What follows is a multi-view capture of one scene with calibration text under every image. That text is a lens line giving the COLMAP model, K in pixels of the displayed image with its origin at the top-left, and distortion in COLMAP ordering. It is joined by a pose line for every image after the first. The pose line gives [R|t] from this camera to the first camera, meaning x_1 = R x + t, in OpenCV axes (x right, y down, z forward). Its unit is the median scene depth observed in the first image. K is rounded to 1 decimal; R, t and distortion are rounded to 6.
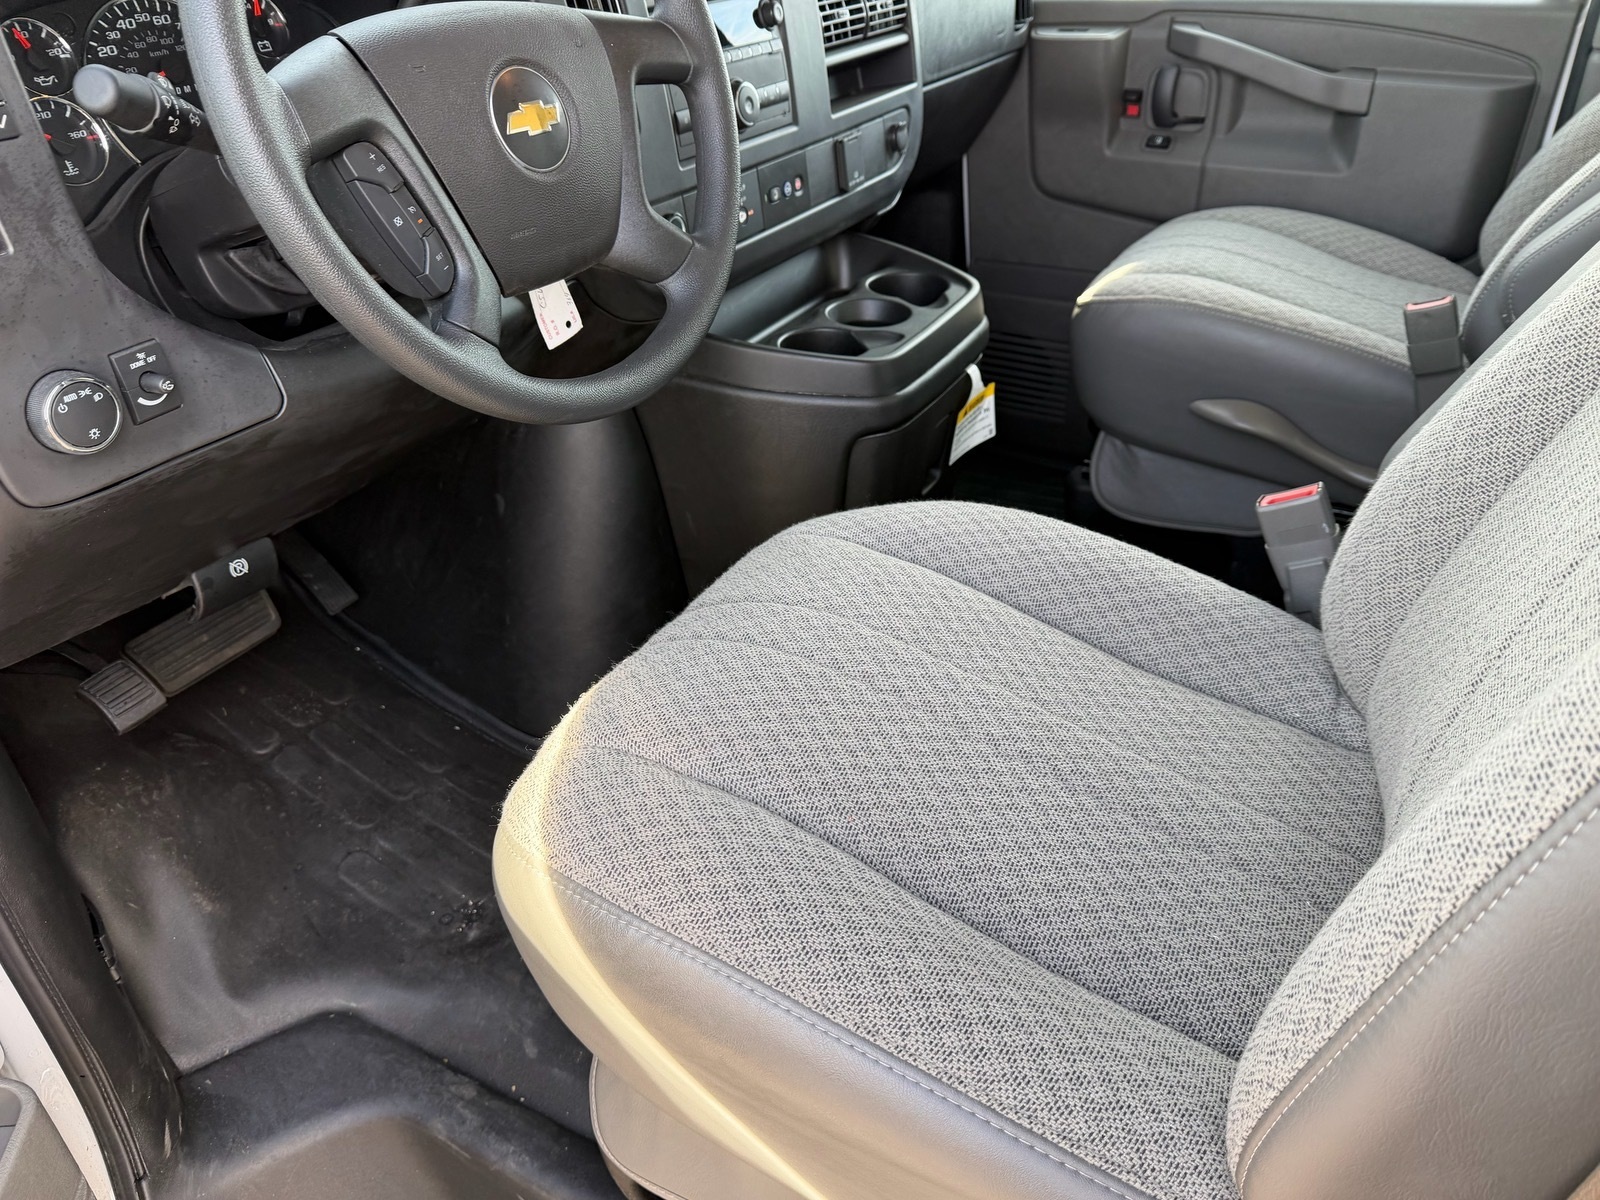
lens RADIAL K [[1090.0, 0, 800.0], [0, 1090.0, 600.0], [0, 0, 1]] dist [0.090325, -0.111394]
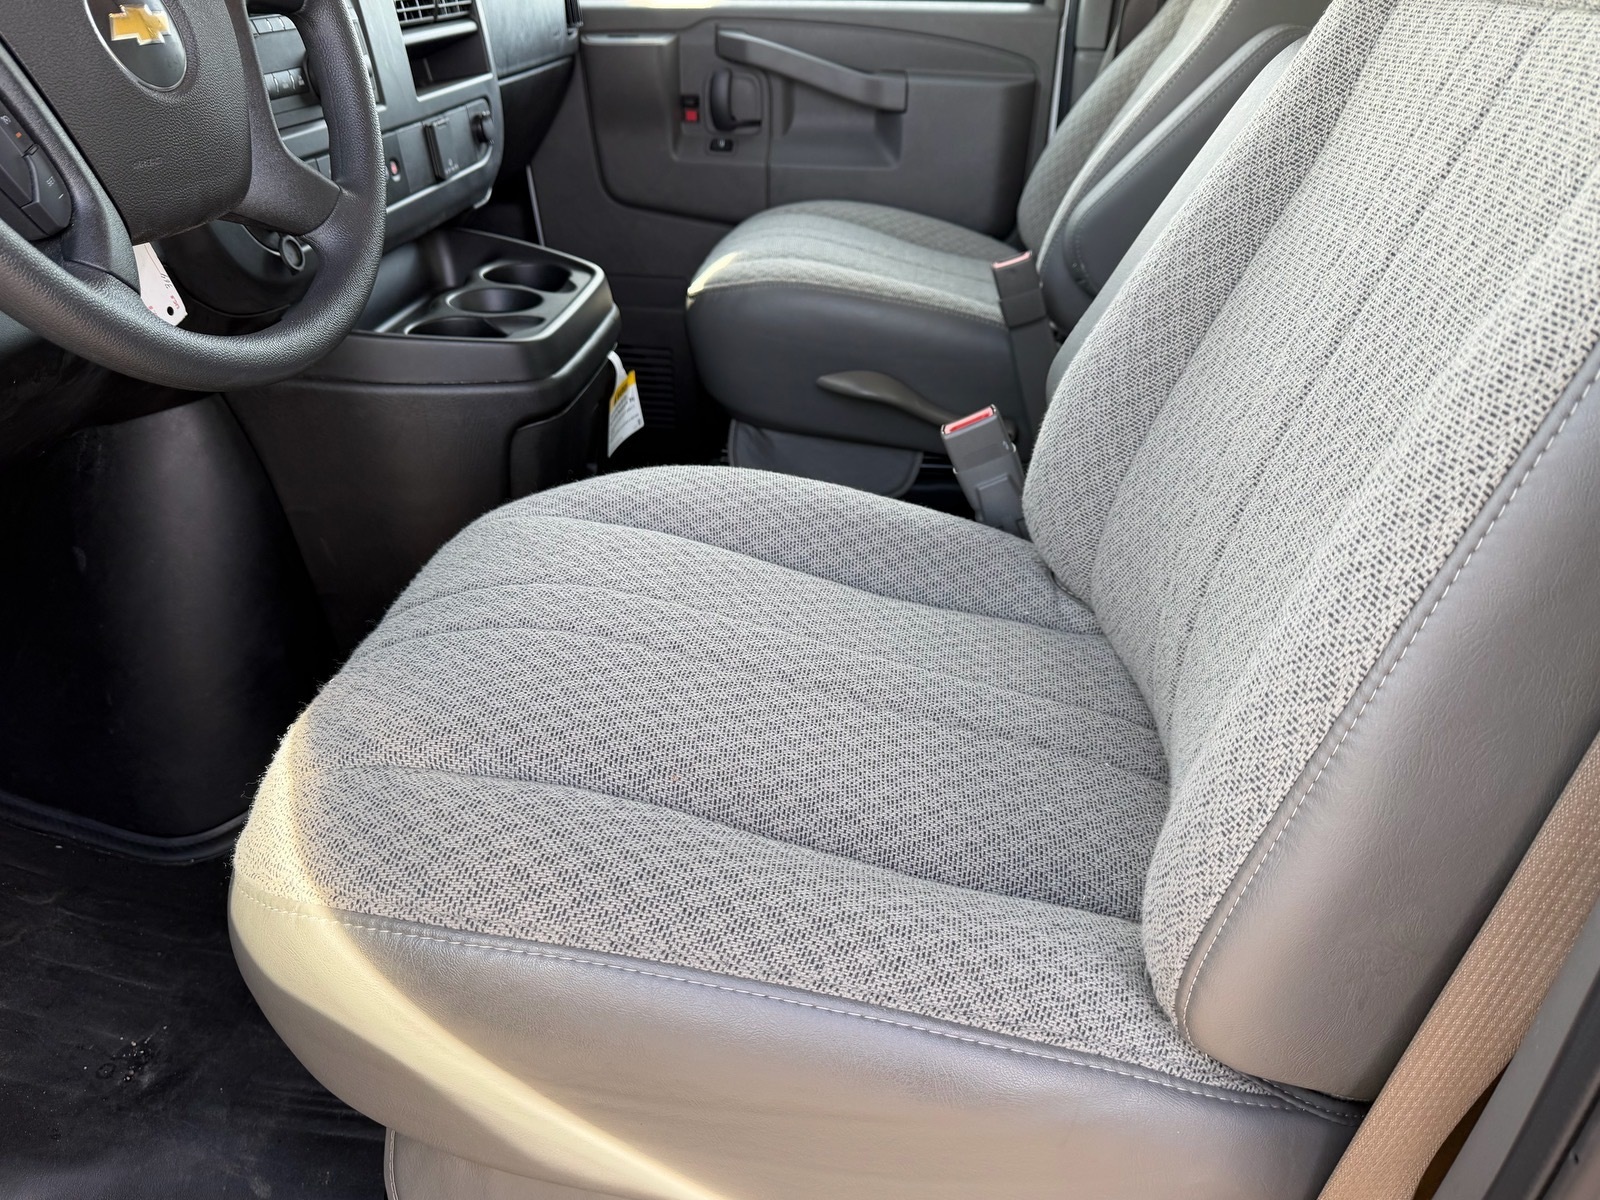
lens RADIAL K [[1108.3, 0, 753.7], [0, 1108.3, 603.6], [0, 0, 1]] dist [0.139069, -0.227346]
pose [[0.930509, -0.152477, 0.333023, -0.128884], [0.168105, 0.985596, -0.018446, 0.062057], [-0.325414, 0.073148, 0.942738, 0.071372]]
